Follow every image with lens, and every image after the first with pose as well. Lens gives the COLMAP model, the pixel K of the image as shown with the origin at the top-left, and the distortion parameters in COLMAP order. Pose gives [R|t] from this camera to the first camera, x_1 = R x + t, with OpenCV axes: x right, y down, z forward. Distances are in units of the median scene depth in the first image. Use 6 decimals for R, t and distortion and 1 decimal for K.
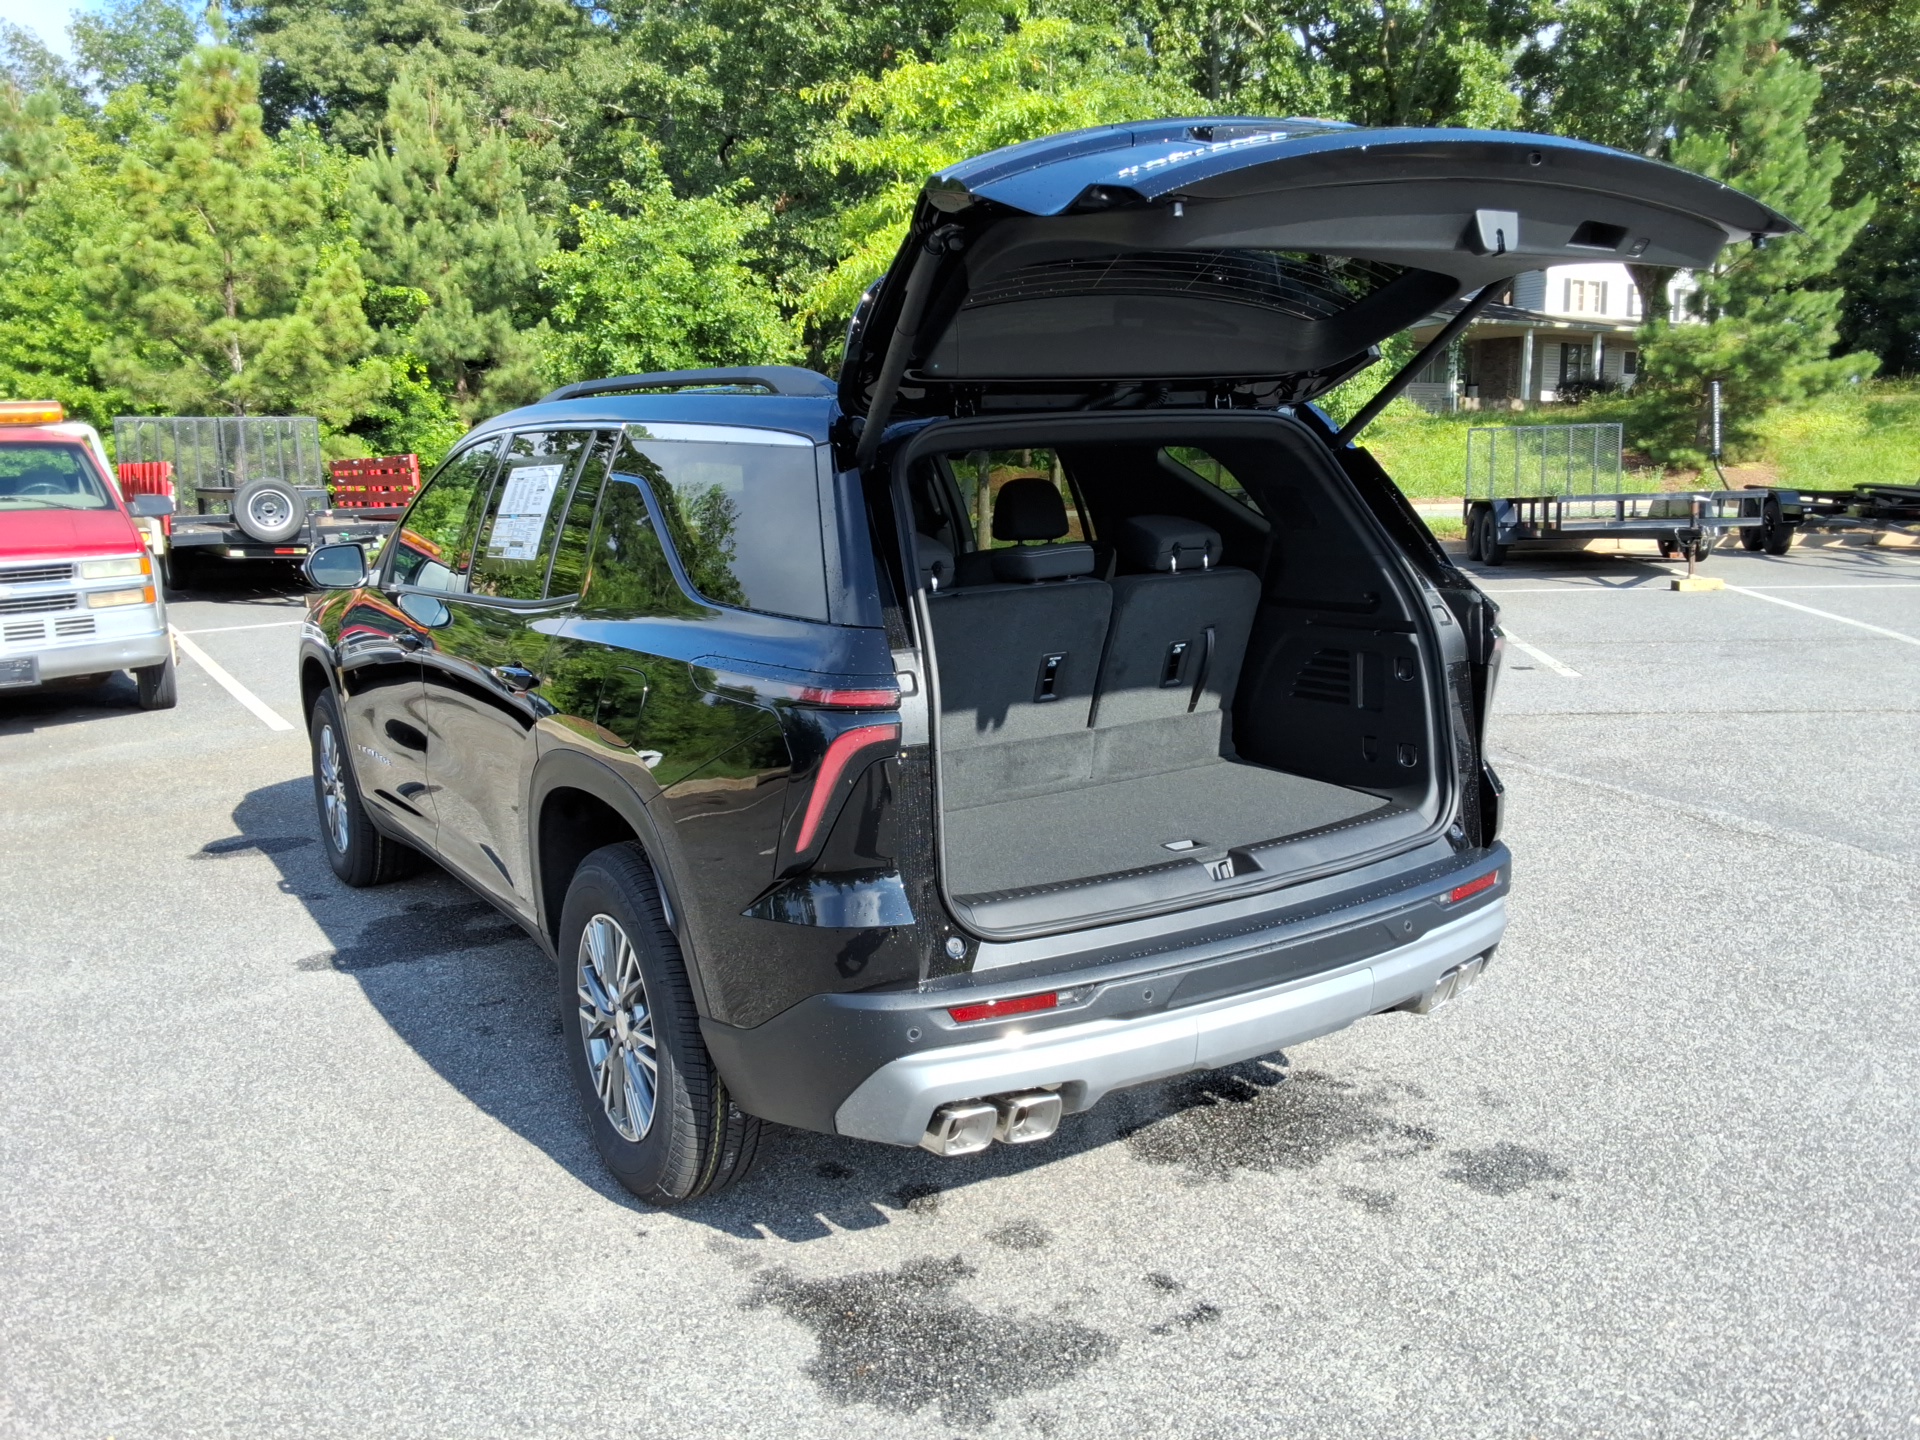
lens RADIAL K [[1549.9, 0, 983.0], [0, 1549.9, 708.4], [0, 0, 1]] dist [0.129567, -0.221837]
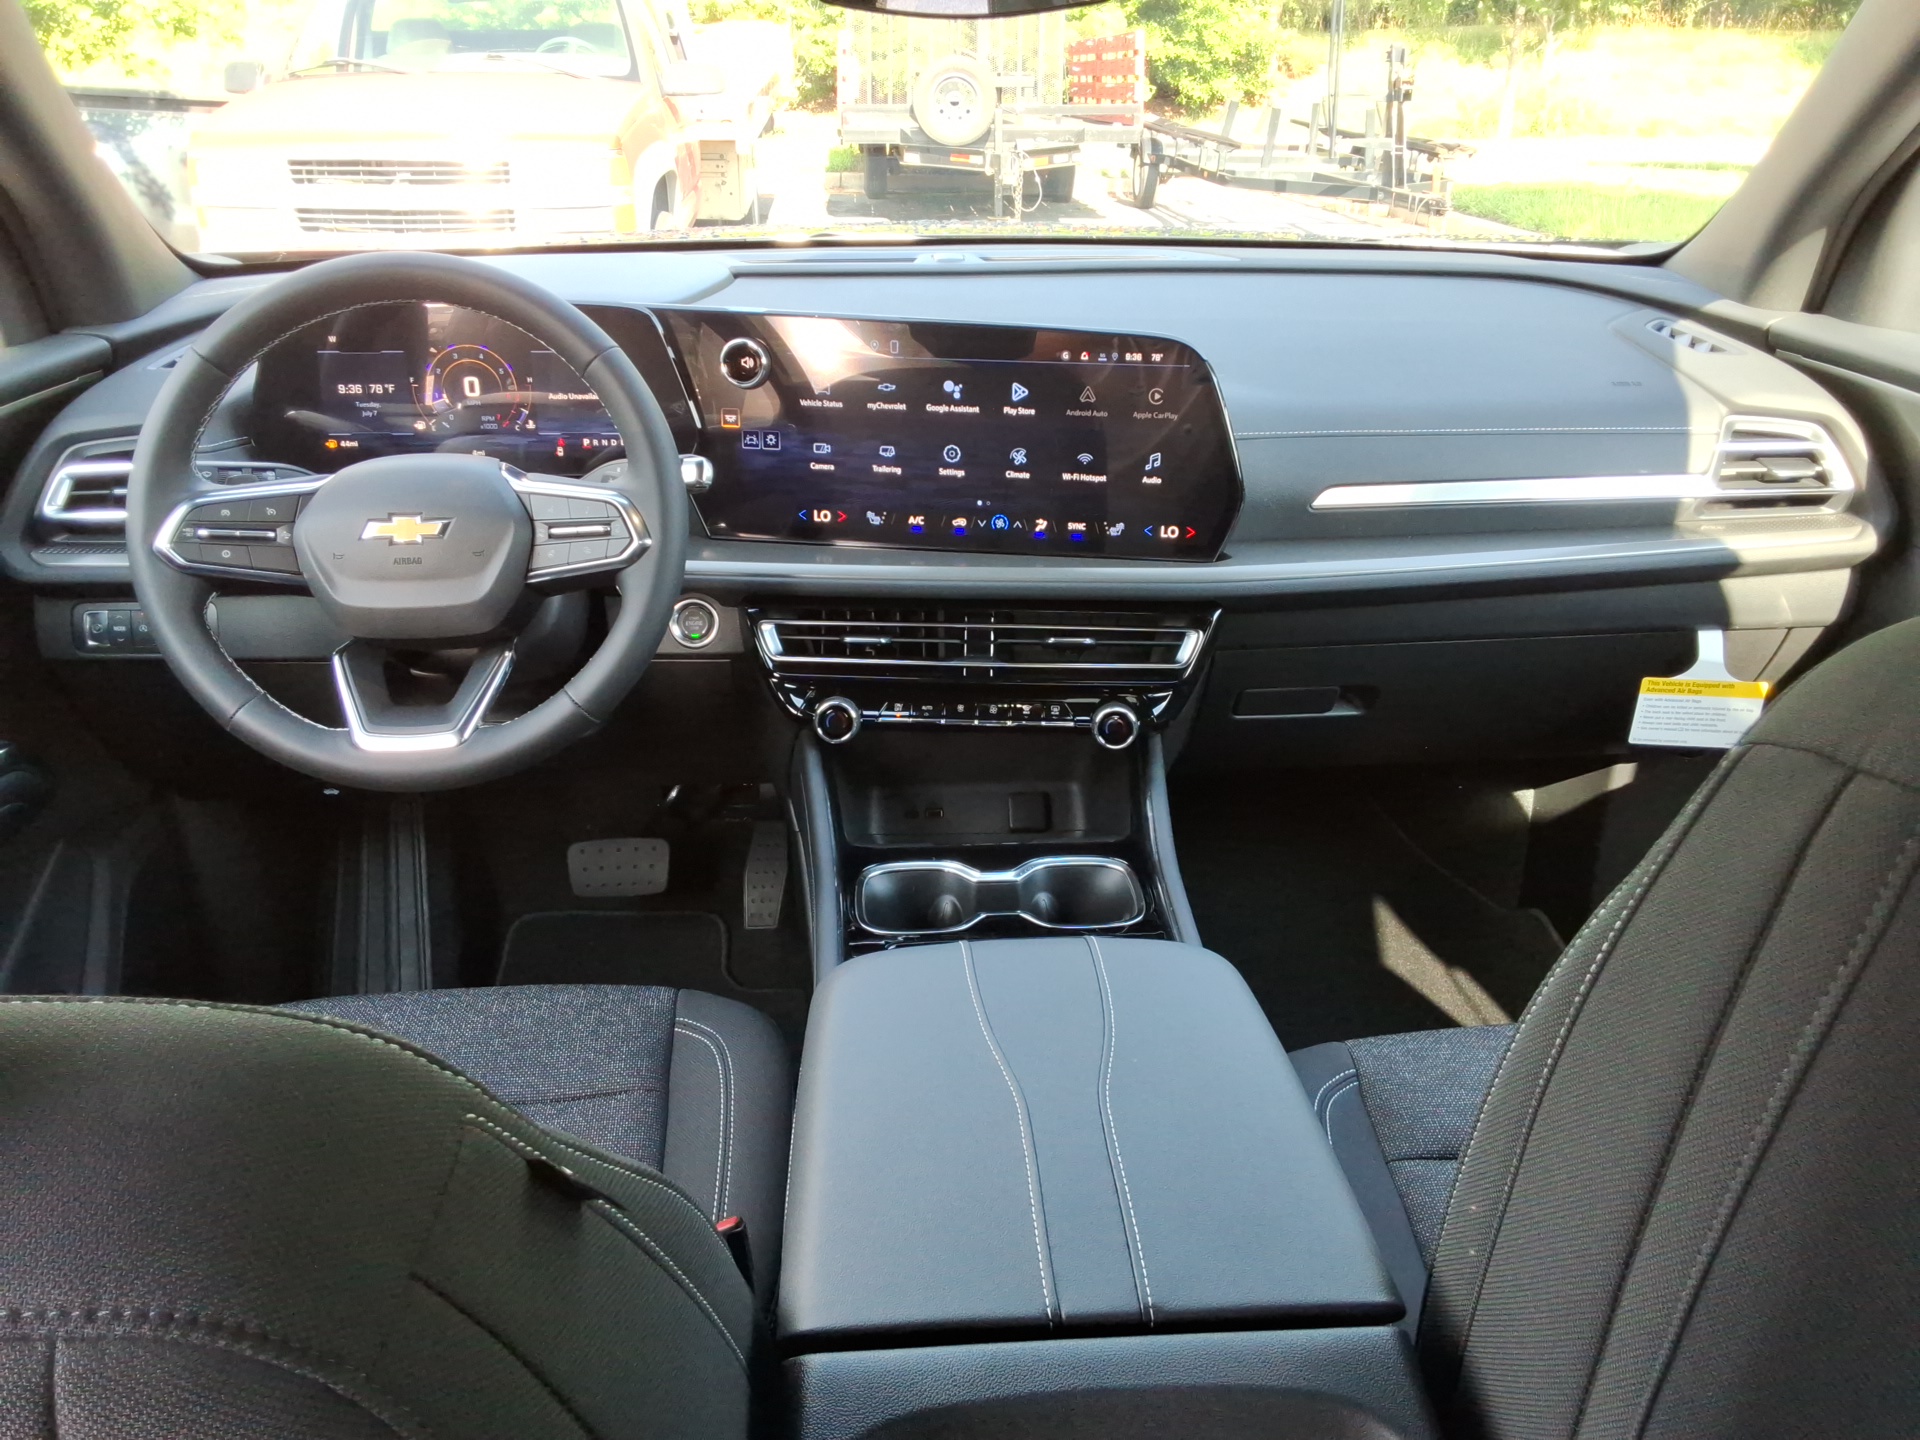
lens RADIAL K [[1554.7, 0, 973.8], [0, 1554.7, 701.9], [0, 0, 1]] dist [0.120170, -0.194268]
pose [[0.872143, 0.214402, -0.439771, -0.026455], [-0.111118, 0.962179, 0.248726, -0.025938], [0.476465, -0.168058, 0.862982, 0.207218]]
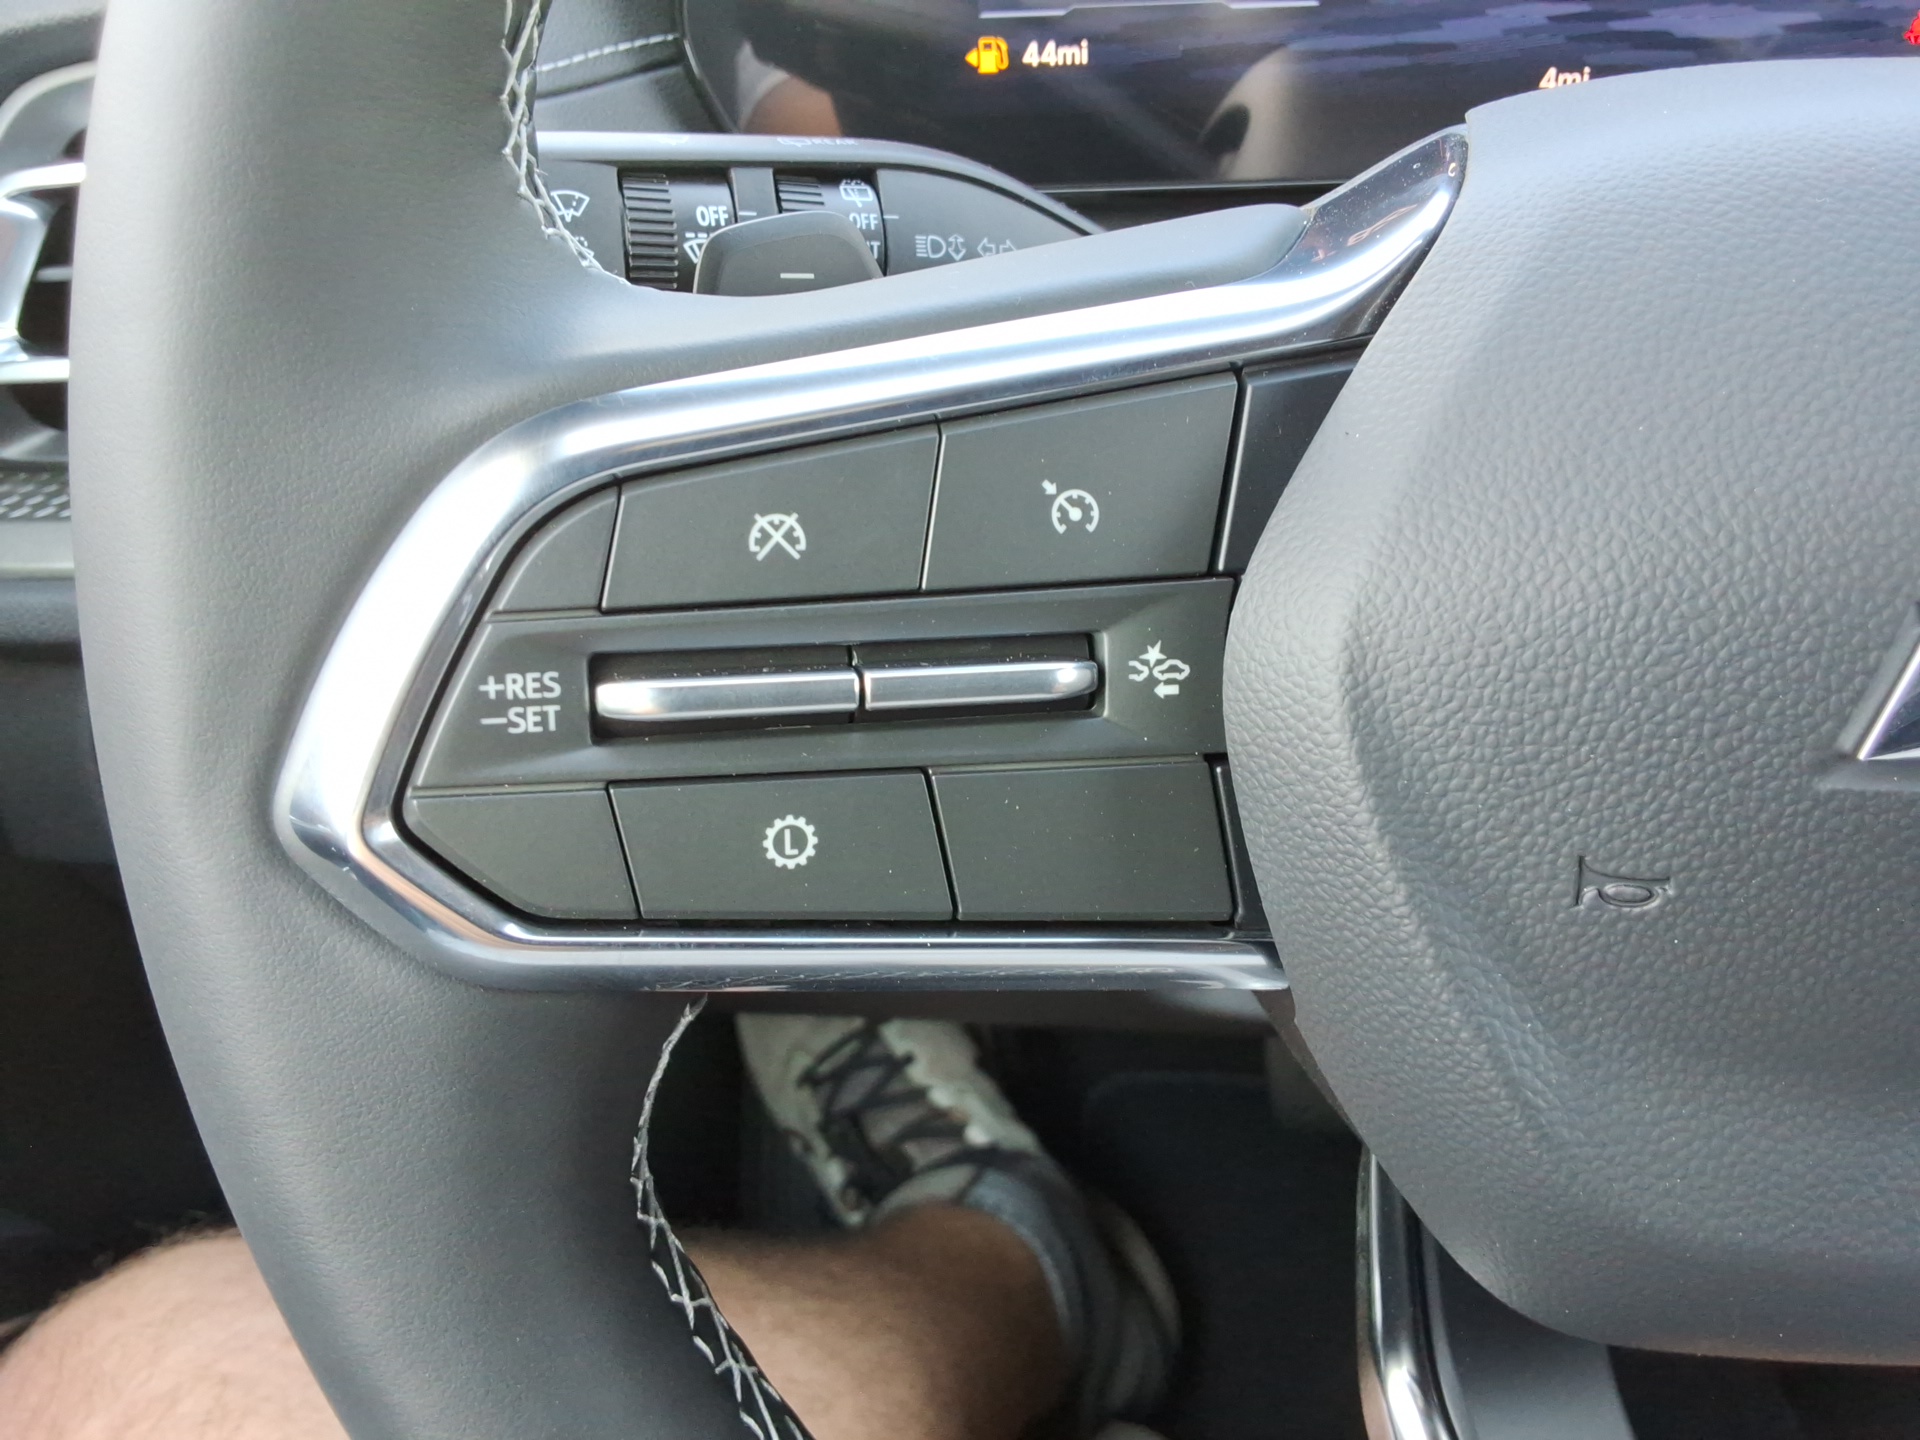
lens RADIAL K [[1569.8, 0, 960.0], [0, 1569.8, 720.0], [0, 0, 1]] dist [0.077286, -0.004102]
pose [[0.791774, 0.327633, -0.515510, -0.071124], [-0.077113, 0.890835, 0.447735, -0.018063], [0.605927, -0.314752, 0.730605, 0.239086]]
